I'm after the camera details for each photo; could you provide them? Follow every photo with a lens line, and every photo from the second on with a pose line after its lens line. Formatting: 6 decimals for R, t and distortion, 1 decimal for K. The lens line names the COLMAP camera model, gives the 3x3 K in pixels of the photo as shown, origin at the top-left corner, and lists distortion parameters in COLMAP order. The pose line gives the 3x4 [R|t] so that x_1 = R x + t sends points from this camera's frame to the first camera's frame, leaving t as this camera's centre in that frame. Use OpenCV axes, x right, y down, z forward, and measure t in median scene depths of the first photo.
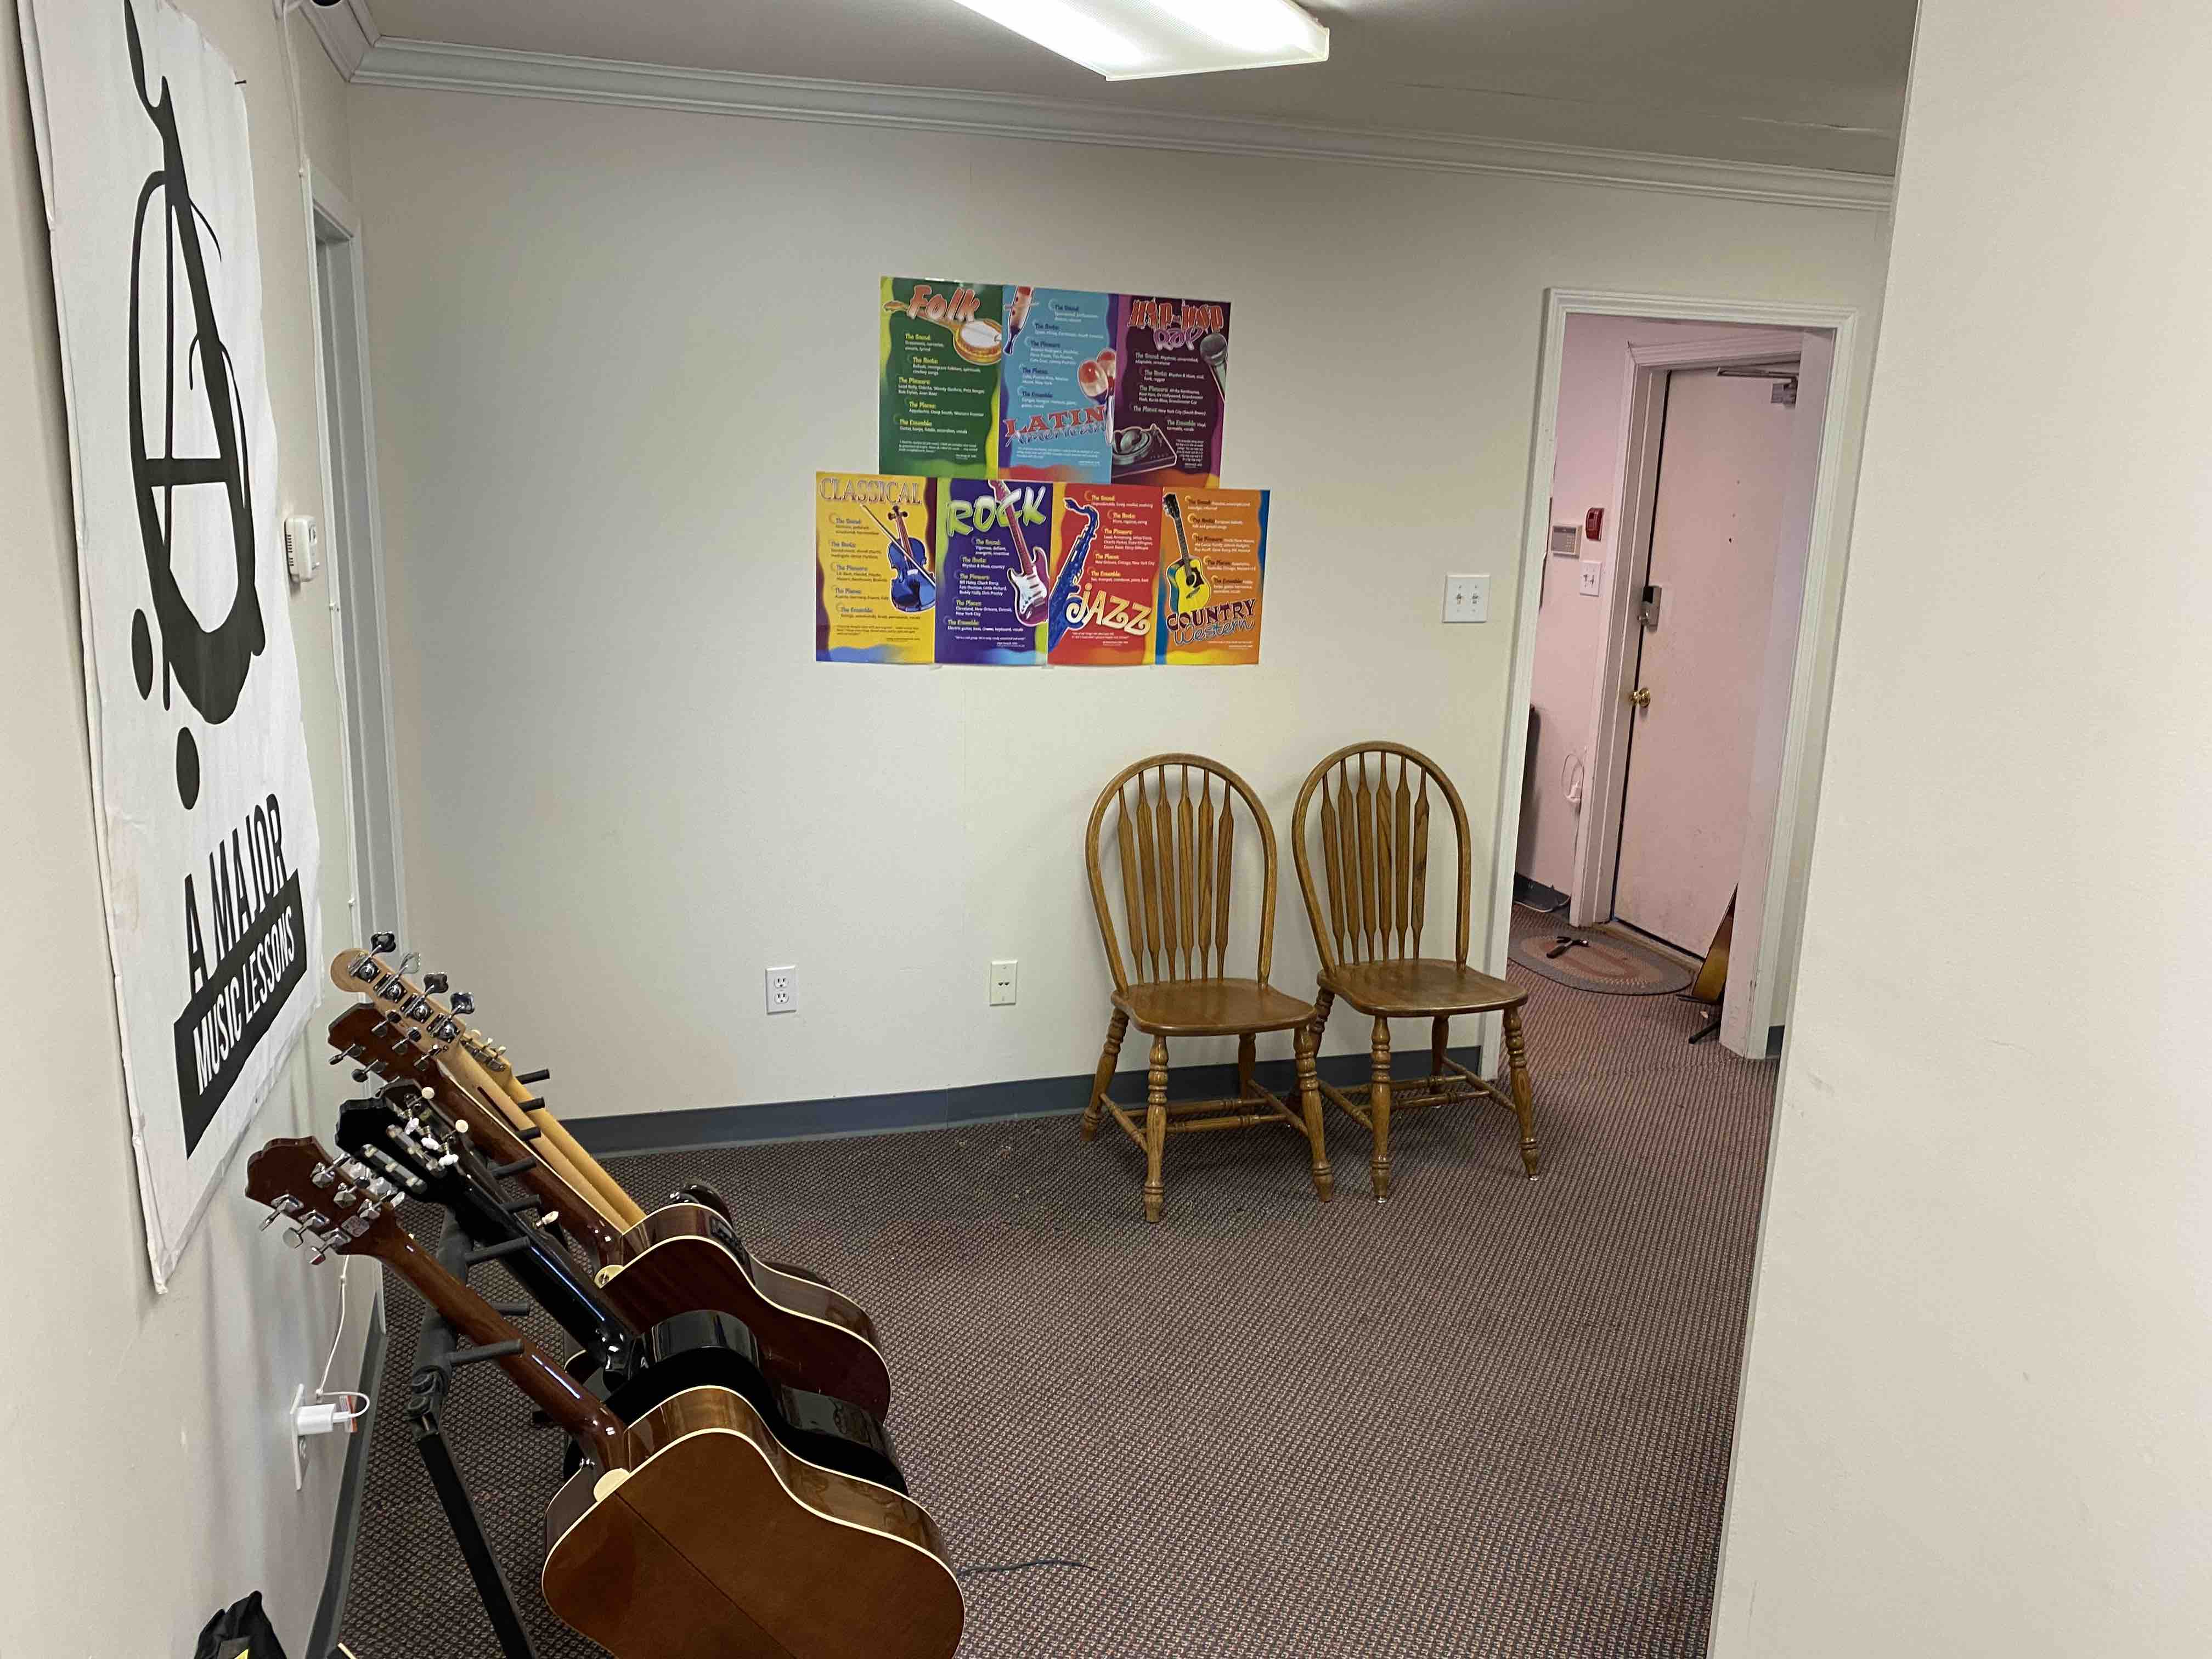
lens RADIAL K [[1710.4, 0, 1100.8], [0, 1710.4, 842.1], [0, 0, 1]] dist [0.070722, -0.067895]
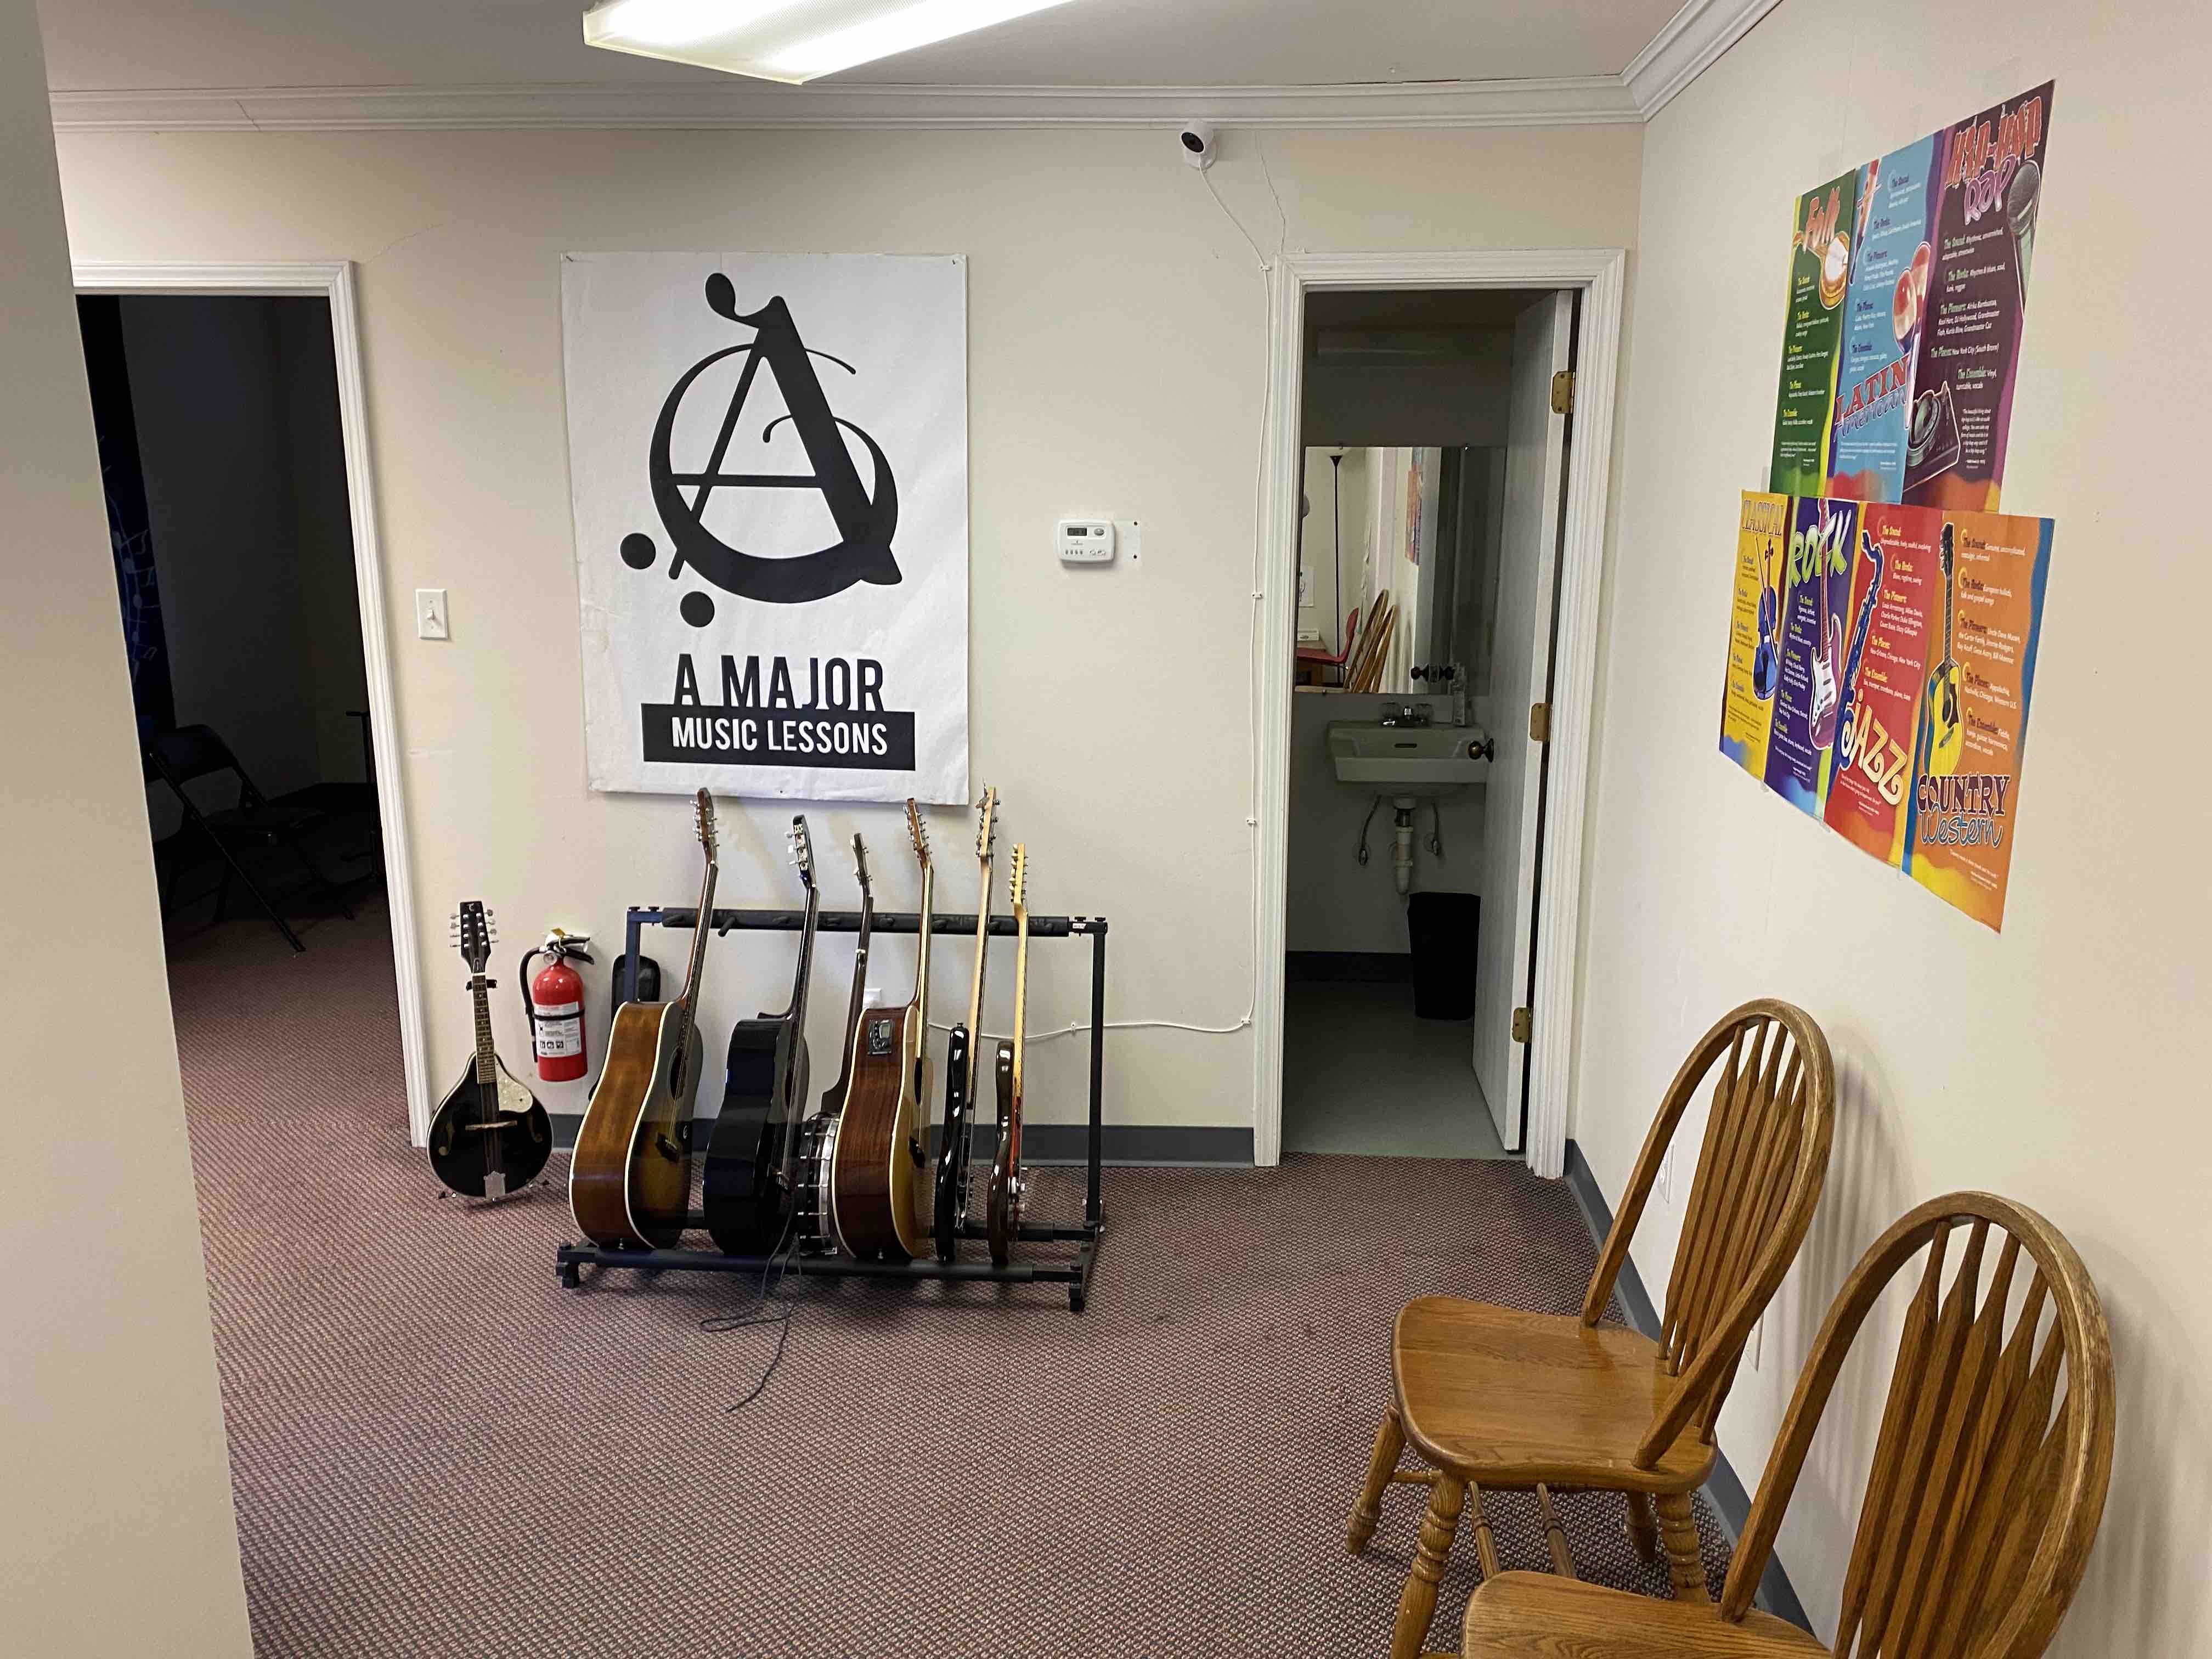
lens RADIAL K [[1710.4, 0, 1147.4], [0, 1710.4, 852.5], [0, 0, 1]] dist [0.070722, -0.067895]
pose [[-0.386506, 0.171348, -0.906230, 0.581998], [-0.215035, 0.938768, 0.269212, -0.201407], [0.896868, 0.298924, -0.325994, 0.994536]]
